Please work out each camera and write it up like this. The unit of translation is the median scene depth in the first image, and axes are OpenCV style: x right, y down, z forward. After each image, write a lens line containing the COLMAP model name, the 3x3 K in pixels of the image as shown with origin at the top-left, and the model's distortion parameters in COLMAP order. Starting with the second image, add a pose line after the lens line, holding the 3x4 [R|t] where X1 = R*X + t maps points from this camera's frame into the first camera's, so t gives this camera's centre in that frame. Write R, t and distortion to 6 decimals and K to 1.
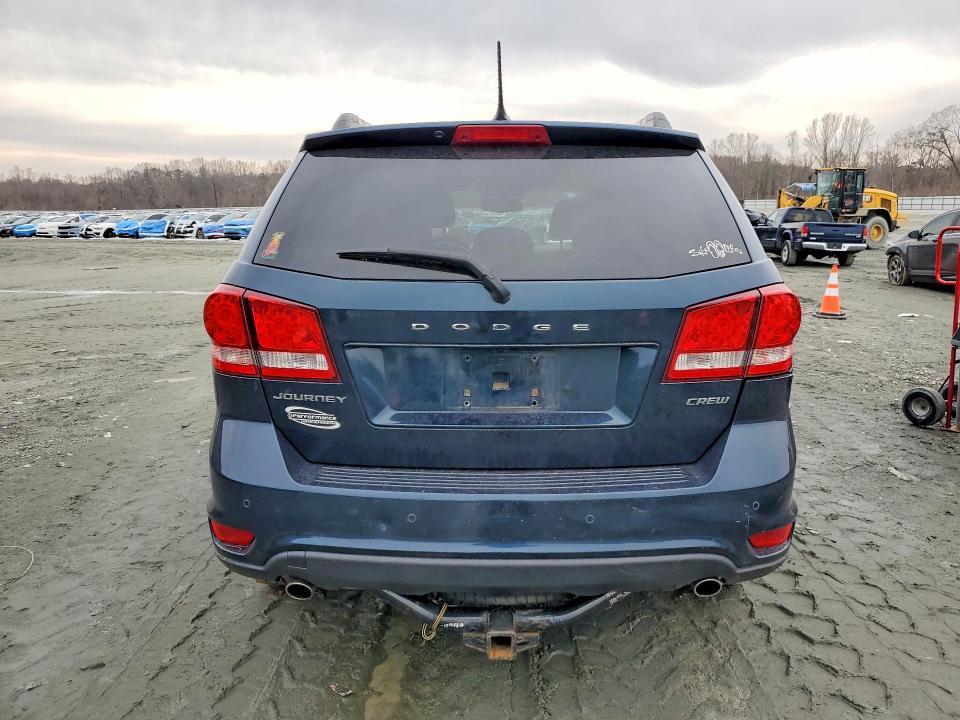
lens RADIAL K [[805.3, 0, 482.7], [0, 805.3, 360.5], [0, 0, 1]] dist [0.041236, 0.007112]
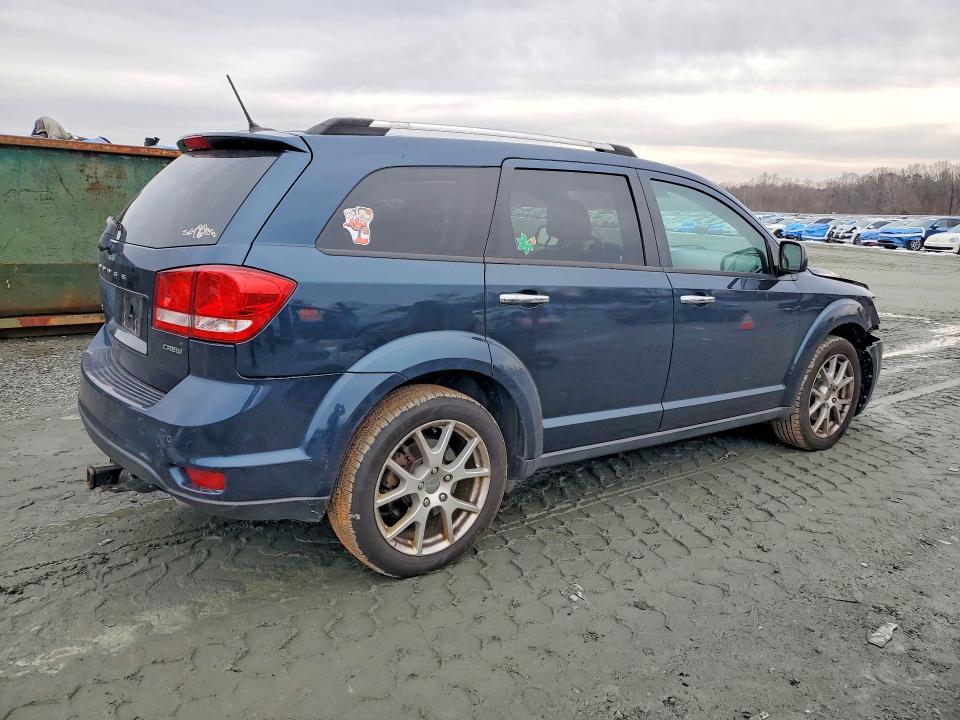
lens RADIAL K [[805.3, 0, 482.7], [0, 805.3, 360.5], [0, 0, 1]] dist [0.041236, 0.007112]
pose [[0.544380, 0.195254, -0.815798, 0.228300], [-0.200966, 0.974568, 0.099150, -0.022200], [0.814410, 0.109972, 0.569774, 0.095885]]
